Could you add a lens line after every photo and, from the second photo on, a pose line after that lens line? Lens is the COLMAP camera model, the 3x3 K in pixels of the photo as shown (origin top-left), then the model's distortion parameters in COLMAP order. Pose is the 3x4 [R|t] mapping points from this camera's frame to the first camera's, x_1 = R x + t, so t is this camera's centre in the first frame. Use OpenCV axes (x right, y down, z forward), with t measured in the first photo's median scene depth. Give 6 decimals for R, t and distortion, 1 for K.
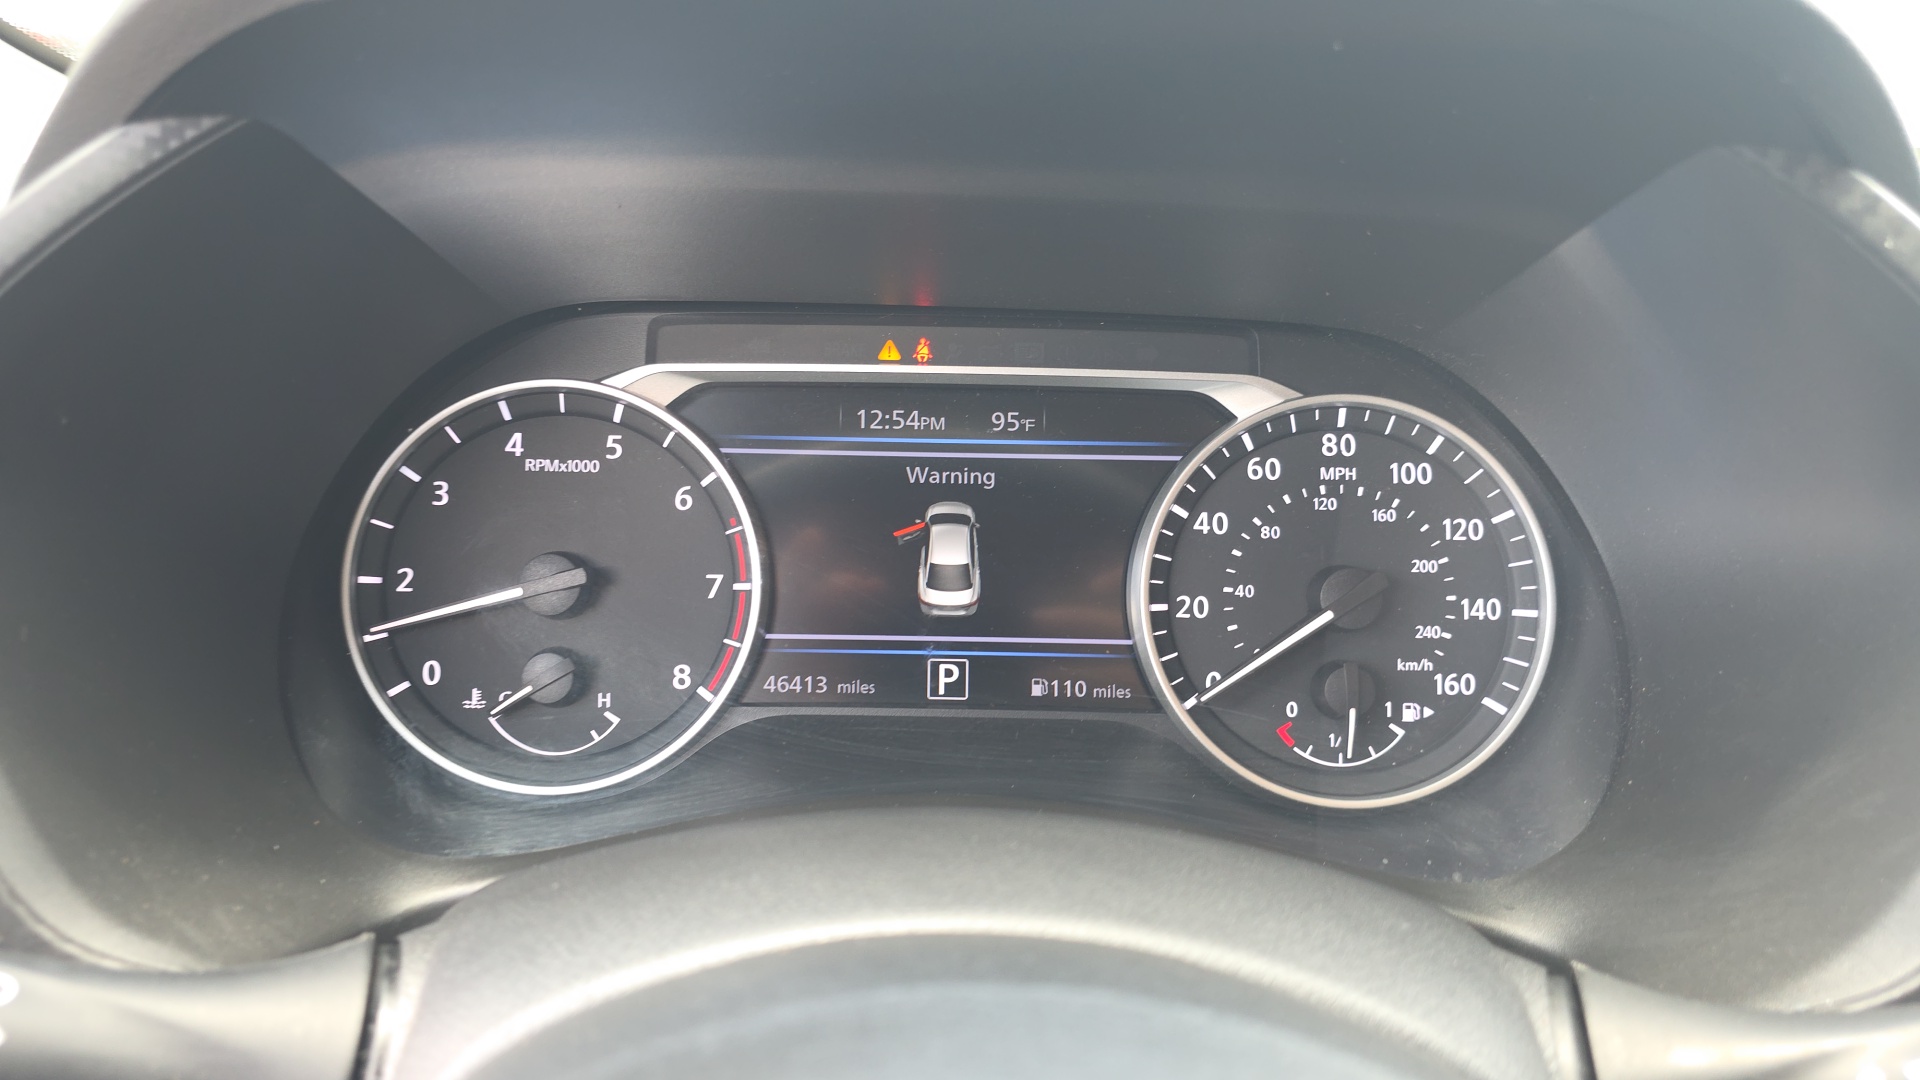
lens RADIAL K [[1412.0, 0, 943.9], [0, 1412.0, 565.7], [0, 0, 1]] dist [0.035177, -0.005369]
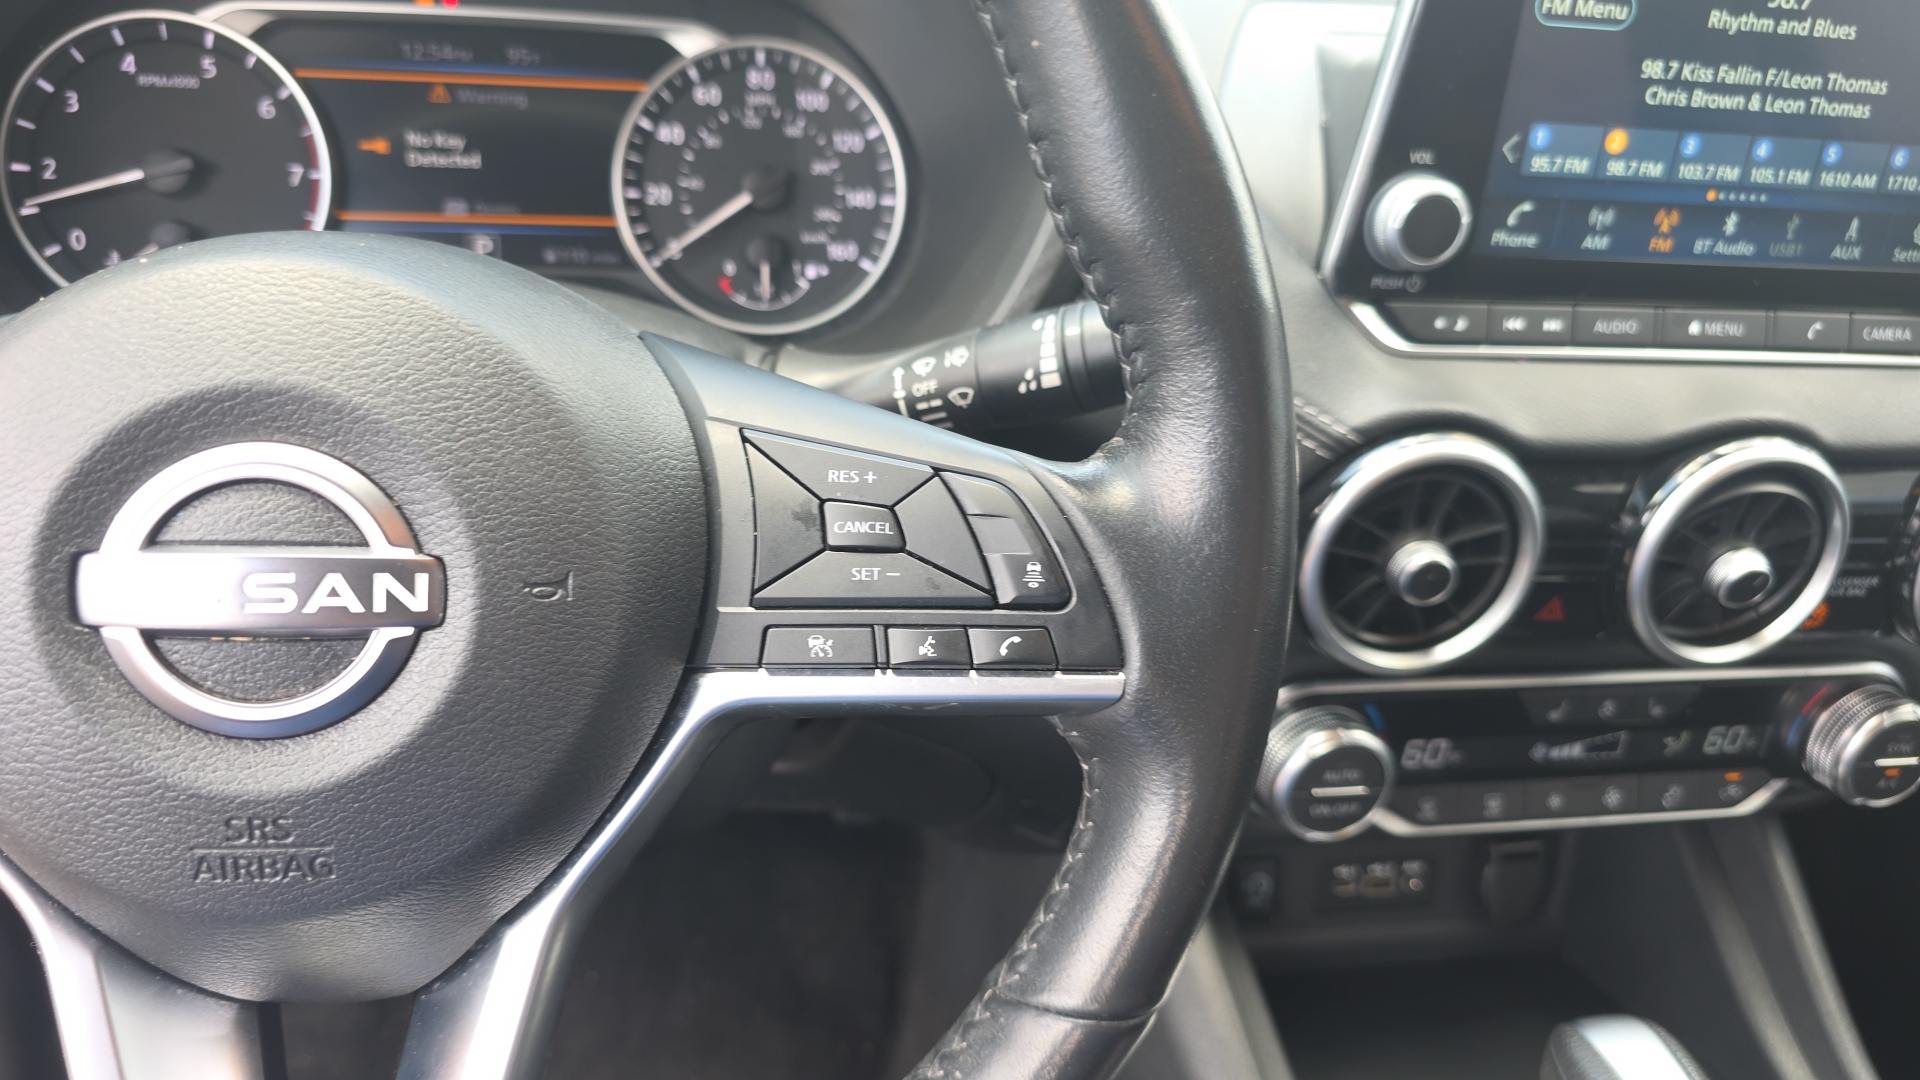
lens RADIAL K [[1344.0, 0, 918.8], [0, 1344.0, 530.3], [0, 0, 1]] dist [0.005444, -0.027913]
pose [[0.984051, -0.033058, 0.174787, 0.186751], [0.001374, 0.983963, 0.178366, 0.119872], [-0.177881, -0.175281, 0.968316, -0.406623]]
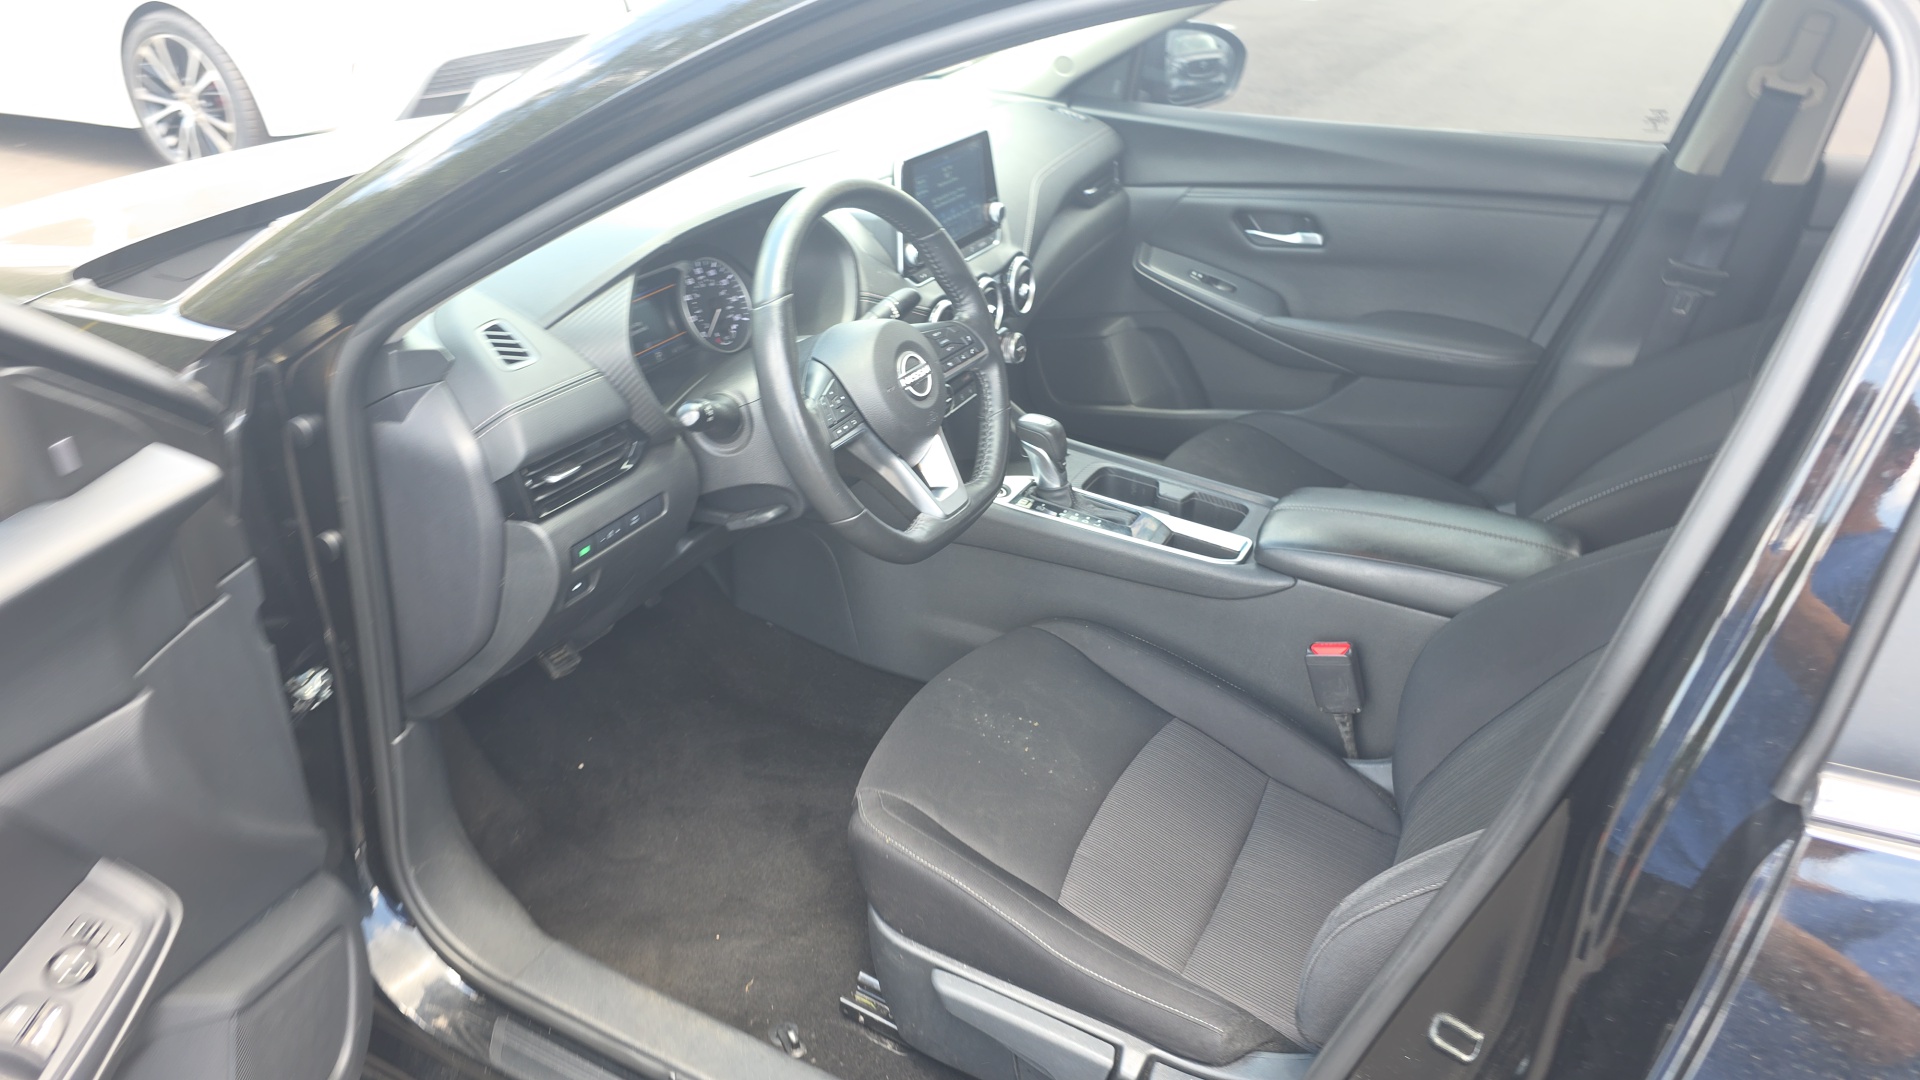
lens RADIAL K [[1288.1, 0, 952.6], [0, 1288.1, 515.7], [0, 0, 1]] dist [0.040633, -0.019013]
pose [[0.453115, -0.423800, 0.784271, -2.653248], [0.280179, 0.902889, 0.326024, -0.464545], [-0.846278, 0.072010, 0.527852, -1.564820]]
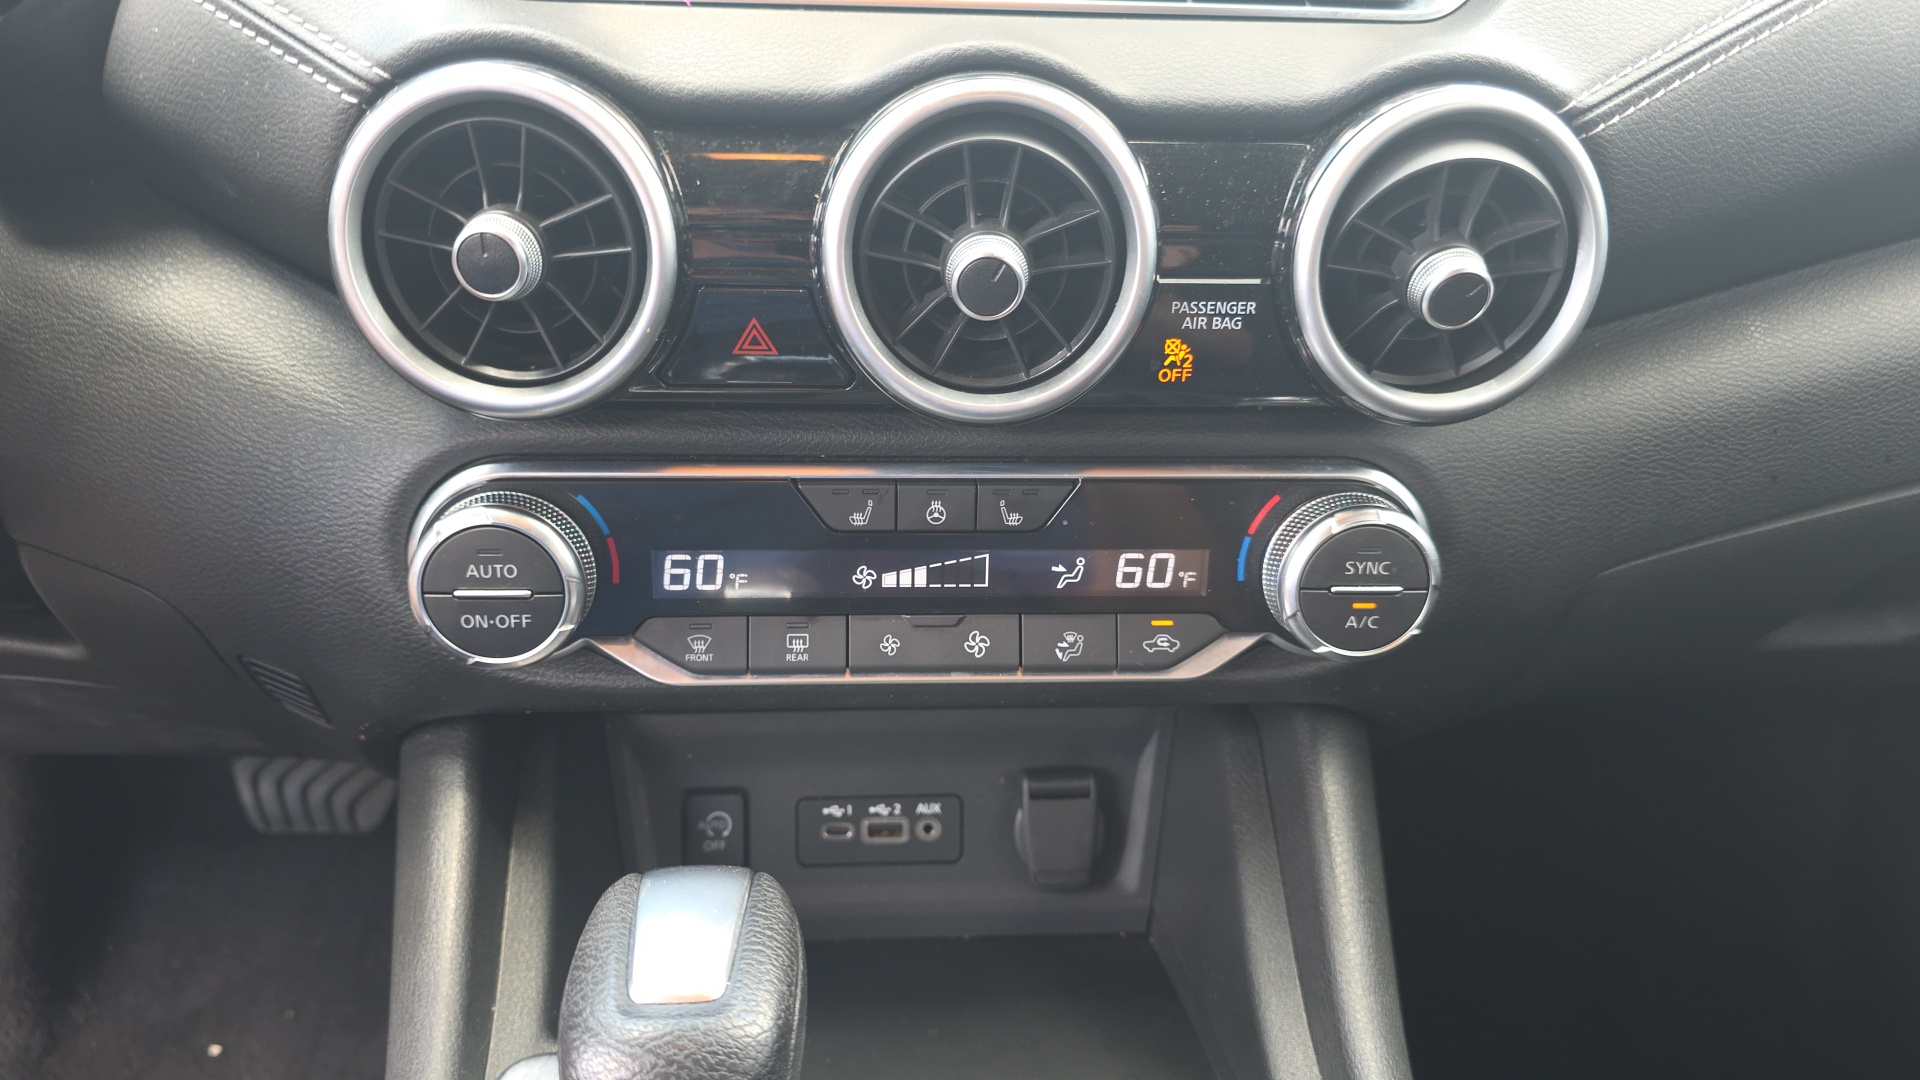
lens RADIAL K [[1329.0, 0, 950.7], [0, 1329.0, 556.2], [0, 0, 1]] dist [0.011925, -0.004519]
pose [[0.997405, -0.030143, 0.065387, 0.967857], [0.024559, 0.996114, 0.084584, 0.454599], [-0.067682, -0.082758, 0.994269, -0.261311]]
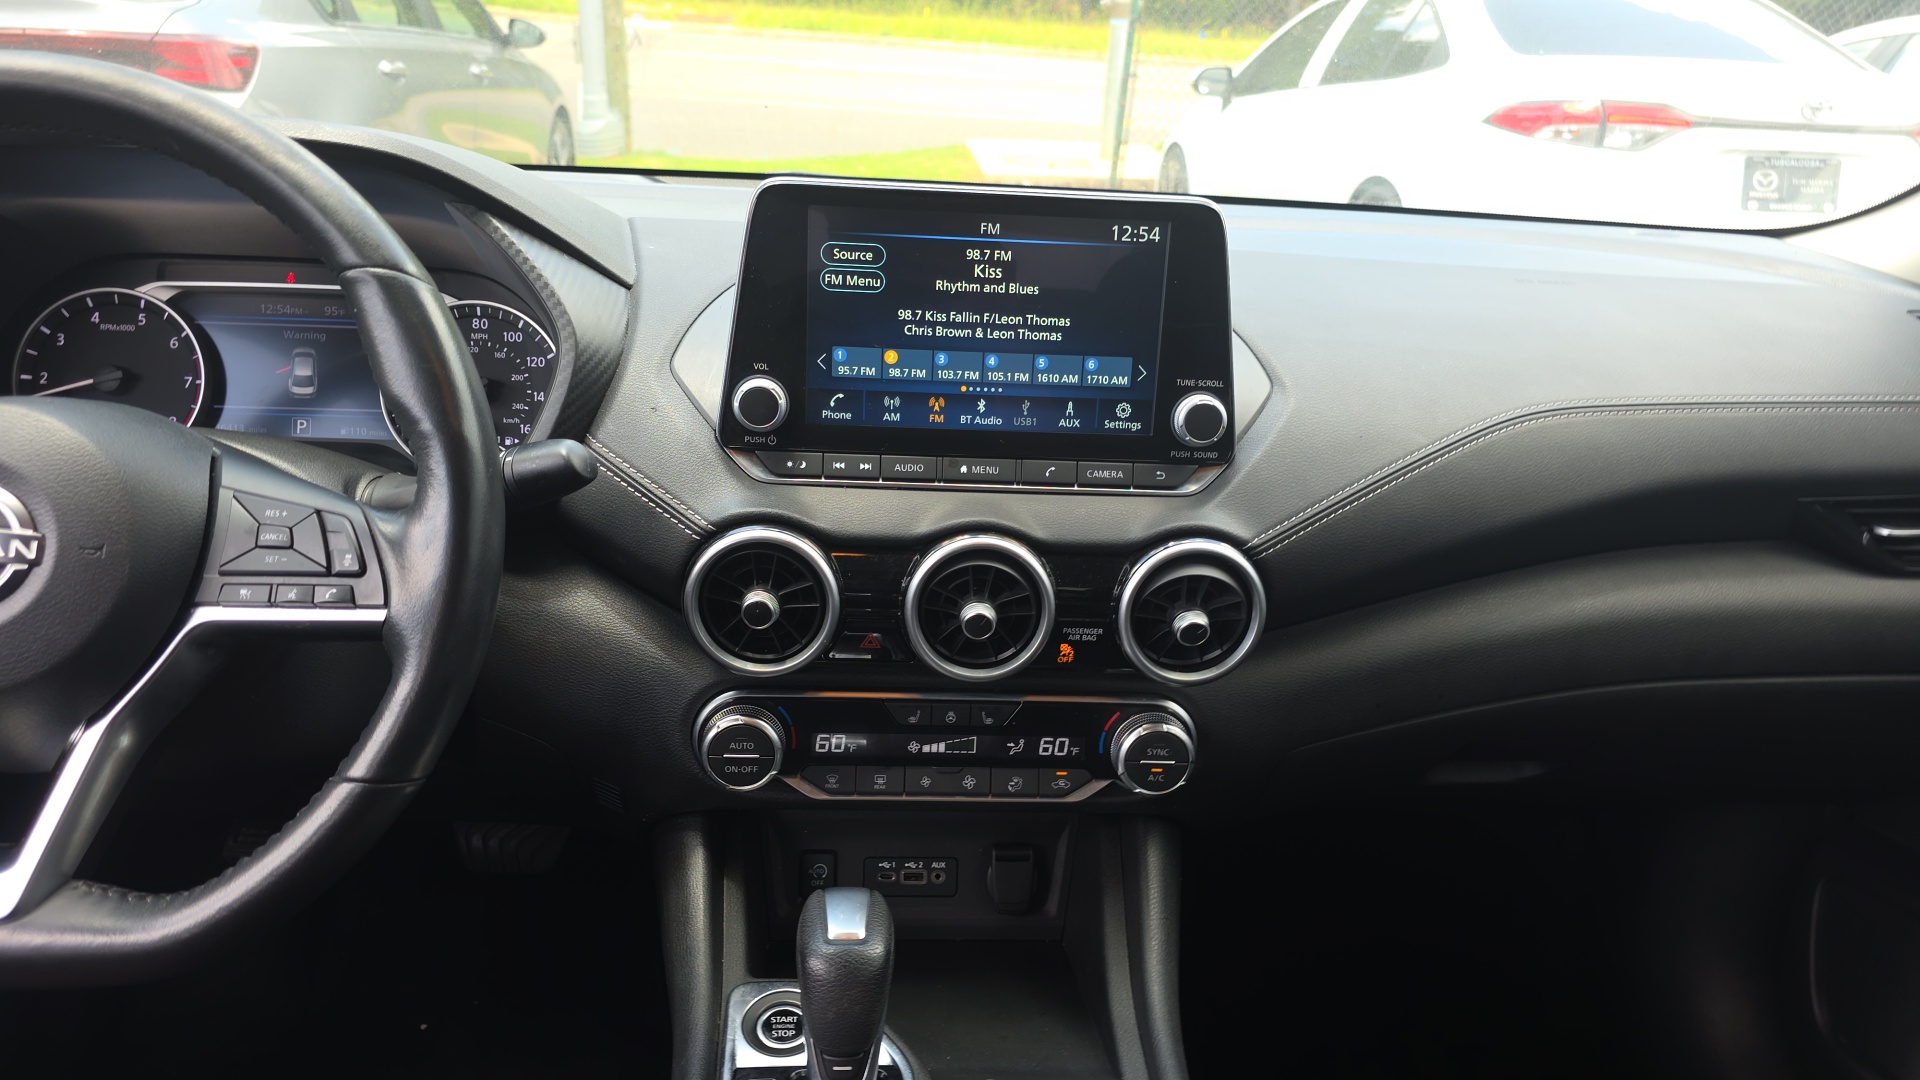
lens RADIAL K [[1297.3, 0, 955.6], [0, 1297.3, 554.9], [0, 0, 1]] dist [0.047562, -0.056491]
pose [[0.997156, 0.001021, 0.075361, 0.887694], [-0.003758, 0.999338, 0.036183, 0.207573], [-0.075274, -0.036363, 0.996500, -1.158693]]
